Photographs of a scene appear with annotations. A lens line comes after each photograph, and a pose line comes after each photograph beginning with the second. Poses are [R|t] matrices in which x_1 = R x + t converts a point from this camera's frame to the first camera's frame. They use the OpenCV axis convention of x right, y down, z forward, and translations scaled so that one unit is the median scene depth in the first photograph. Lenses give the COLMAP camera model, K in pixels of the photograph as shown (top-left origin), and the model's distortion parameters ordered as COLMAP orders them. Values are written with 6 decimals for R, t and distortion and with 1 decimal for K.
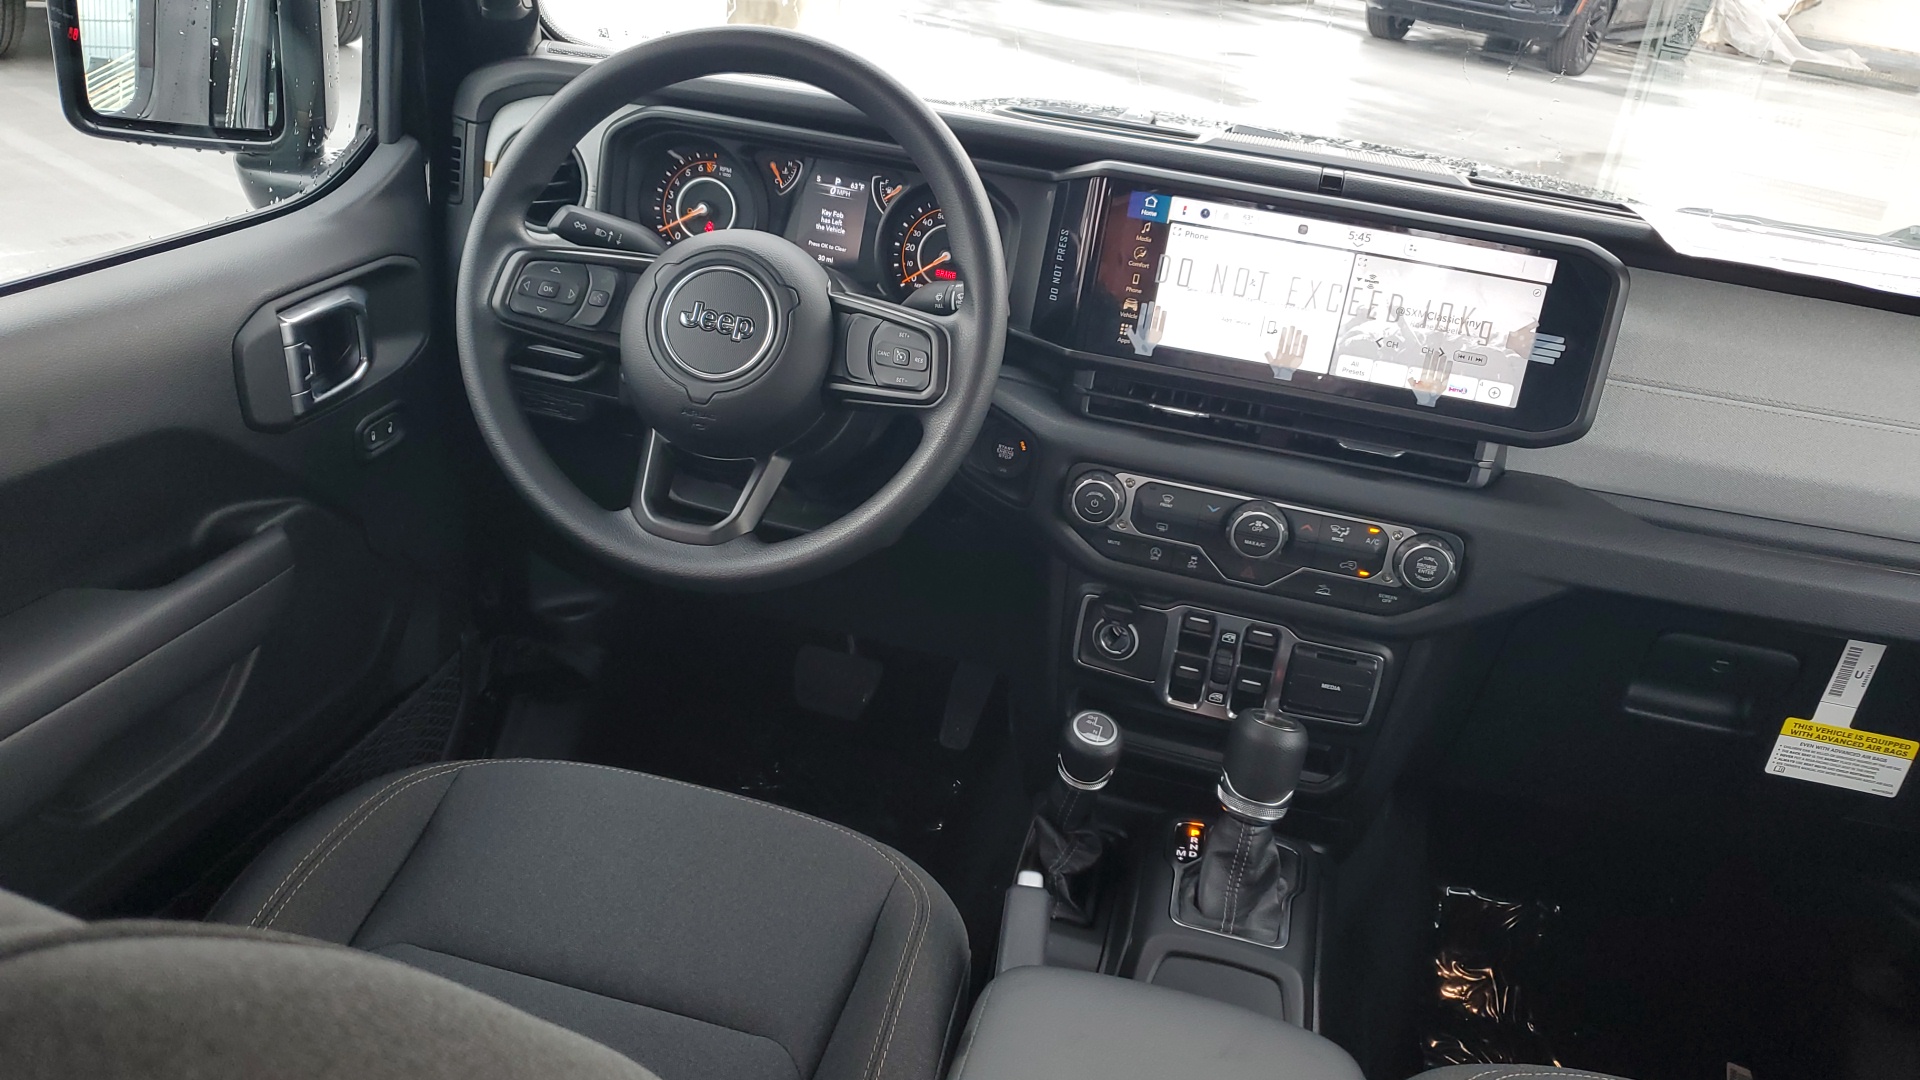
lens RADIAL K [[1467.3, 0, 937.0], [0, 1467.3, 542.7], [0, 0, 1]] dist [0.129201, -0.215321]
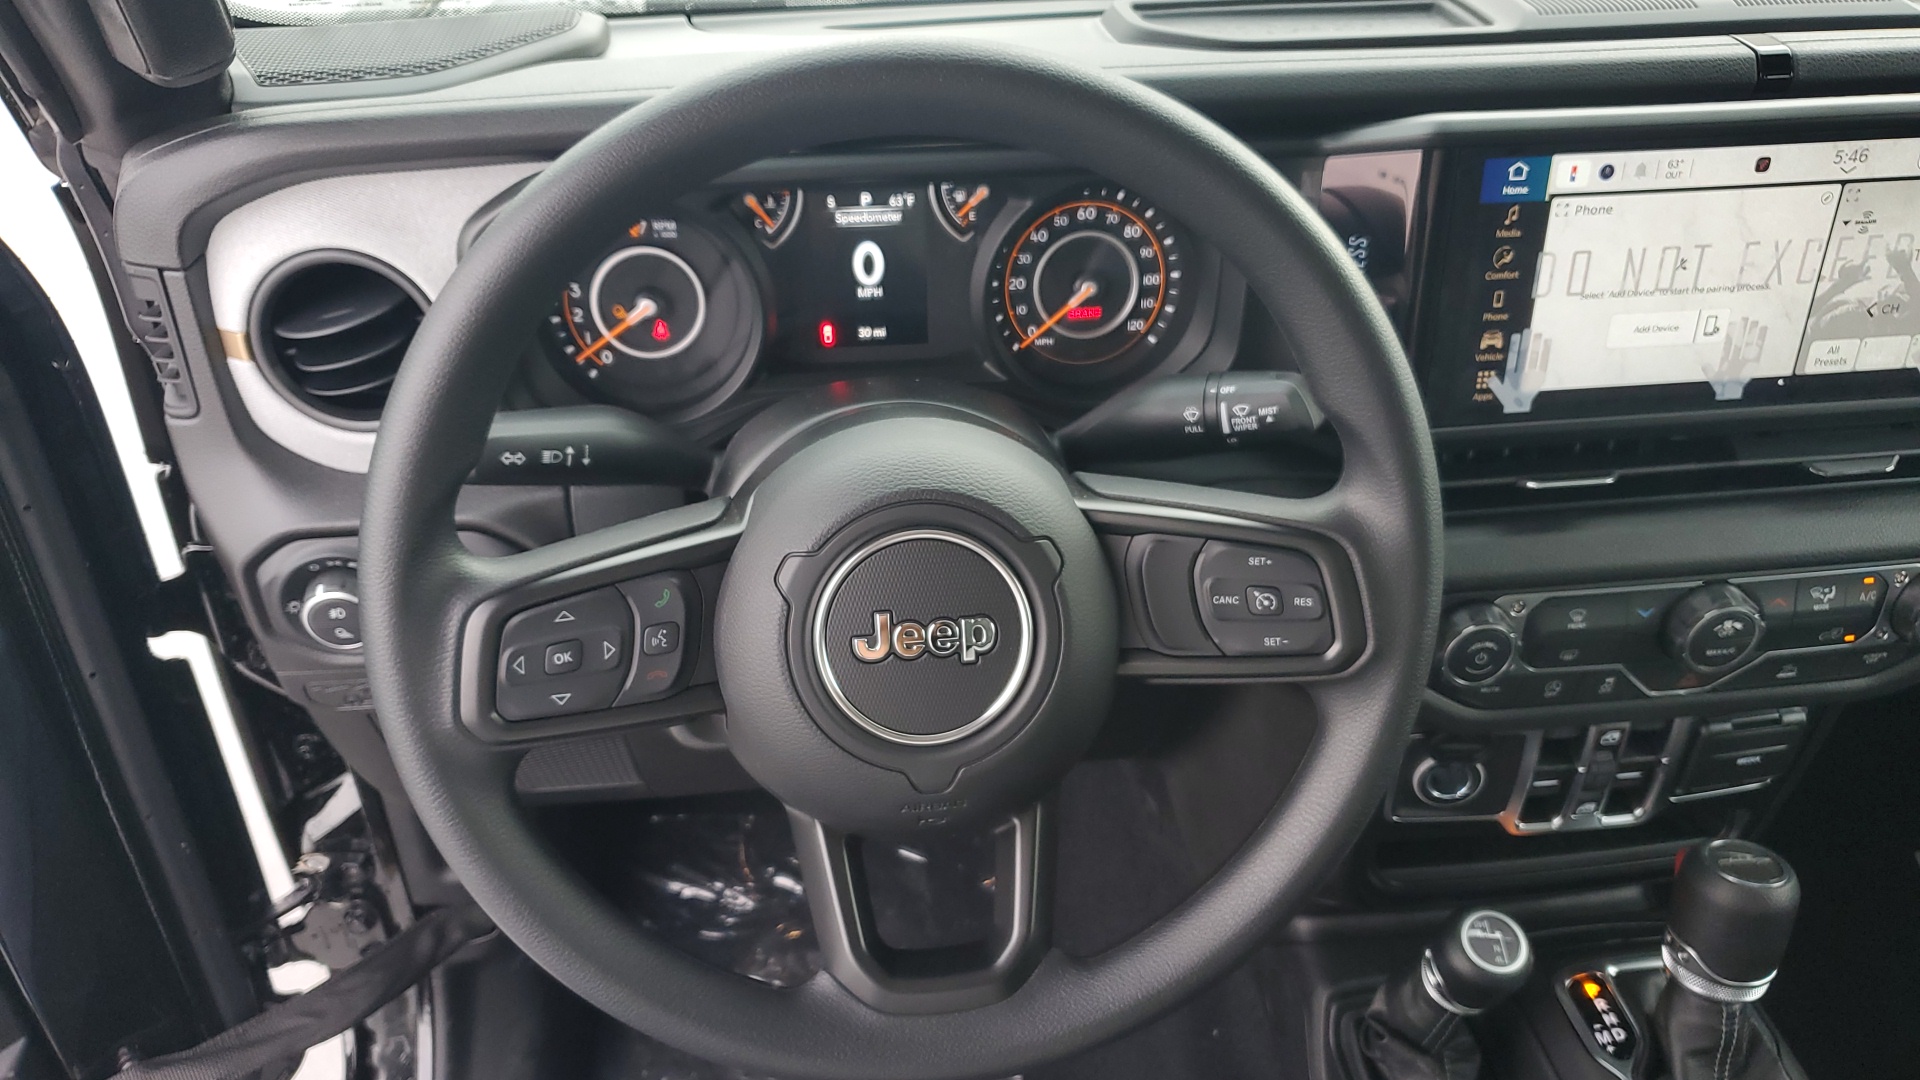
lens RADIAL K [[1507.8, 0, 955.2], [0, 1507.8, 573.6], [0, 0, 1]] dist [0.009907, 0.003521]
pose [[0.929931, -0.302821, 0.208634, -0.227294], [0.244126, 0.932666, 0.265586, -0.289798], [-0.275010, -0.196043, 0.941242, 0.466891]]
